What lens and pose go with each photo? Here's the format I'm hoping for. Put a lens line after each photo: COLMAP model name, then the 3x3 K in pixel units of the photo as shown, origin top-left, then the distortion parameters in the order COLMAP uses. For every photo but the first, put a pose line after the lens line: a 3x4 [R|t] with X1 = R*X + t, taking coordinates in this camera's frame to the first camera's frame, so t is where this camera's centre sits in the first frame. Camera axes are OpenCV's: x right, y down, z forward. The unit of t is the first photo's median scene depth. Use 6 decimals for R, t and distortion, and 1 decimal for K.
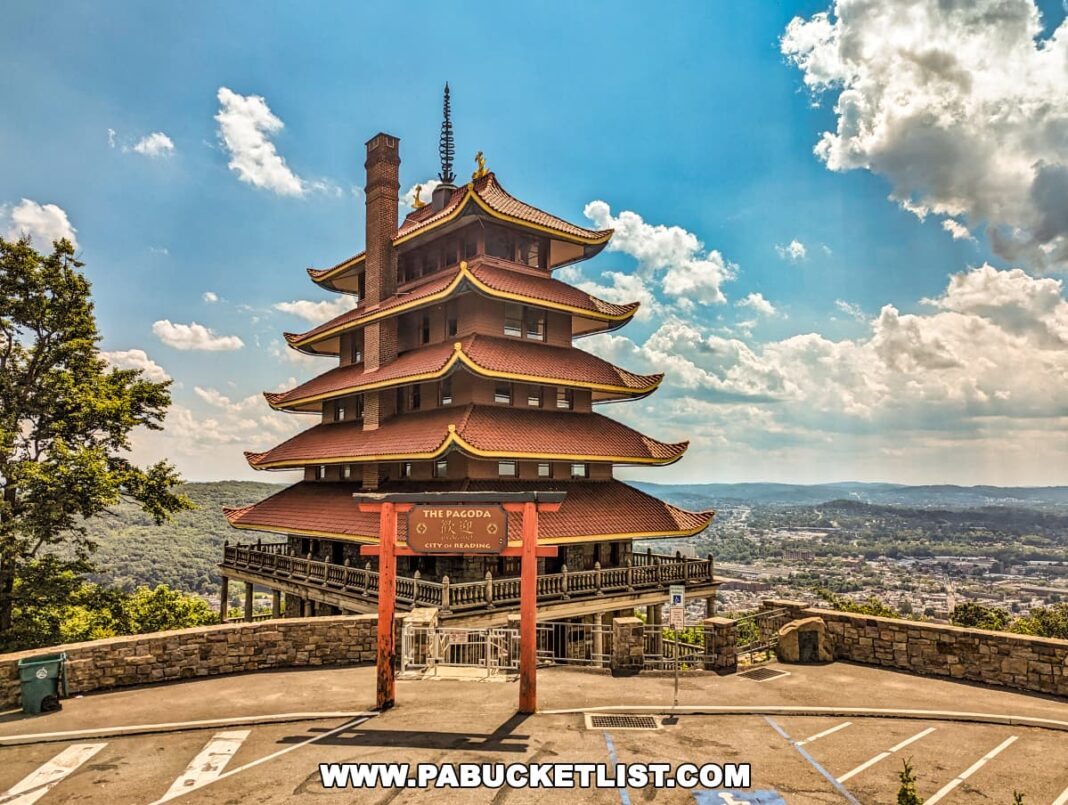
lens RADIAL K [[761.8, 0, 532.3], [0, 761.8, 428.6], [0, 0, 1]] dist [0.048666, -0.022841]
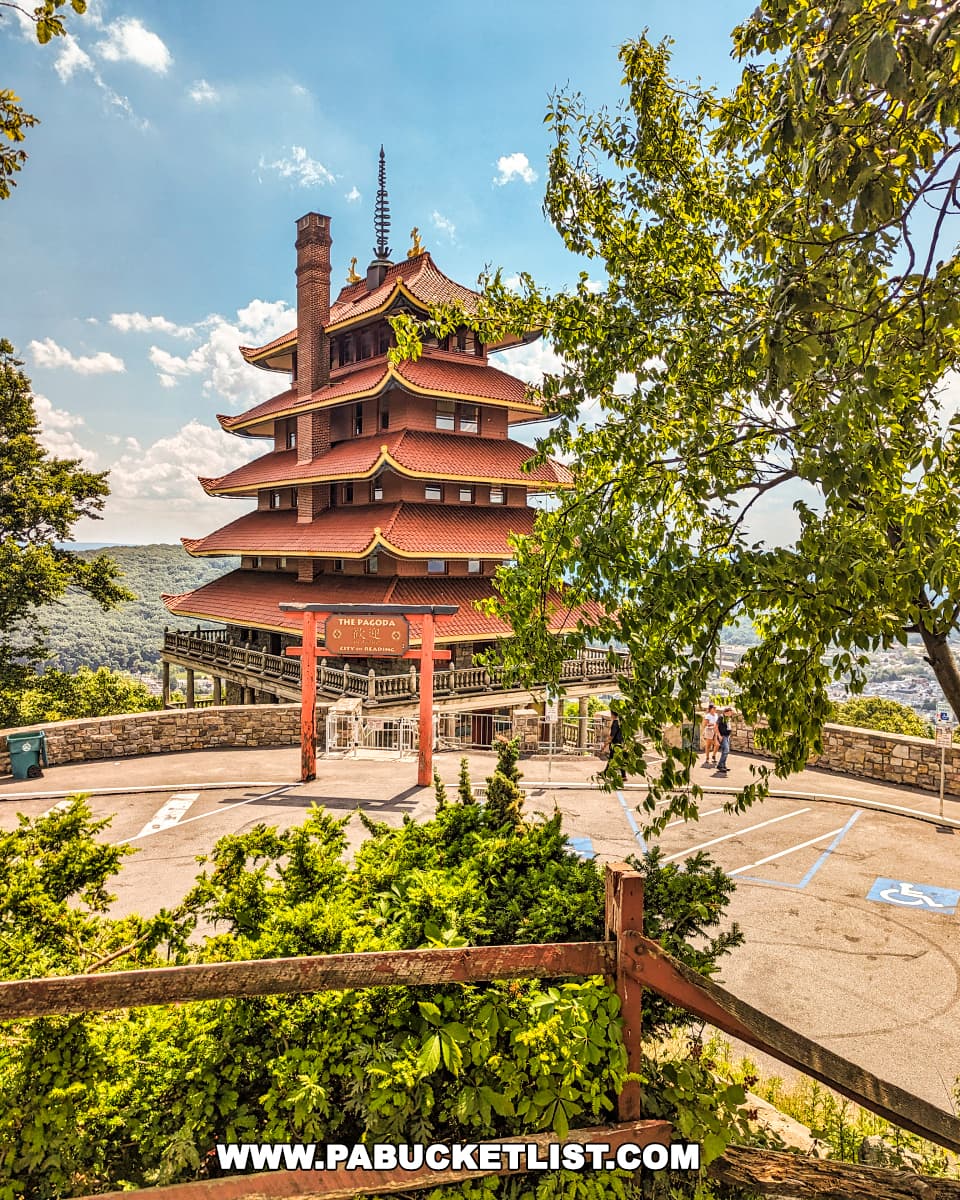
lens RADIAL K [[907.9, 0, 475.7], [0, 907.9, 584.8], [0, 0, 1]] dist [0.049073, -0.003225]
pose [[0.999088, 0.010837, -0.041295, 0.067530], [-0.006194, 0.993807, 0.110950, -0.054345], [0.042242, -0.110593, 0.992968, -0.201308]]
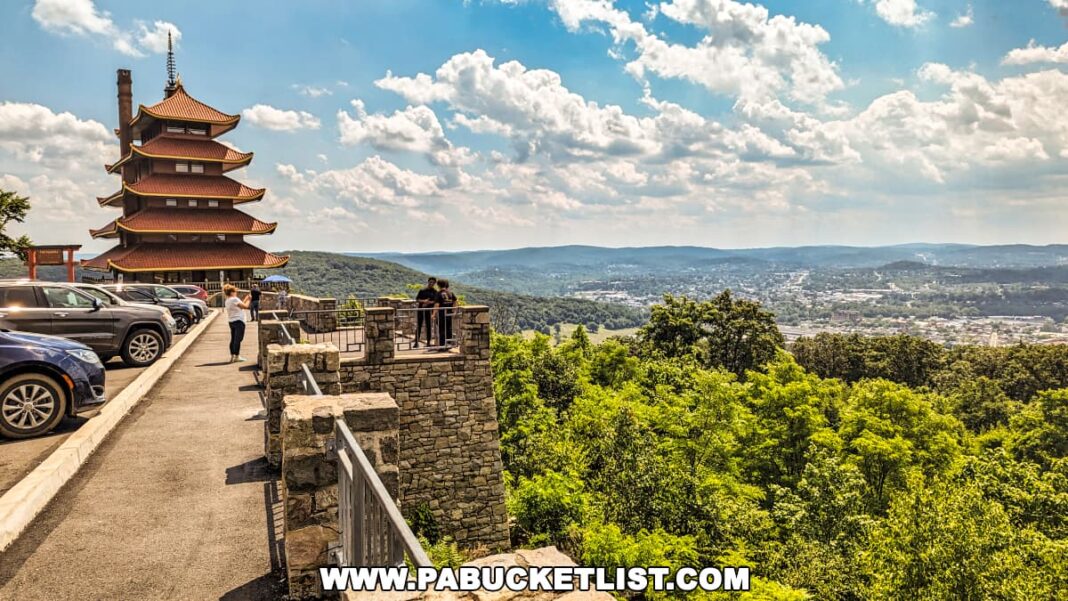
lens RADIAL K [[752.3, 0, 534.0], [0, 752.3, 300.5], [0, 0, 1]] dist [0.035859, -0.001230]
pose [[0.996645, -0.008542, -0.081396, 1.131366], [0.019678, 0.990374, 0.137014, -0.043684], [0.079442, -0.138156, 0.987219, -1.043016]]
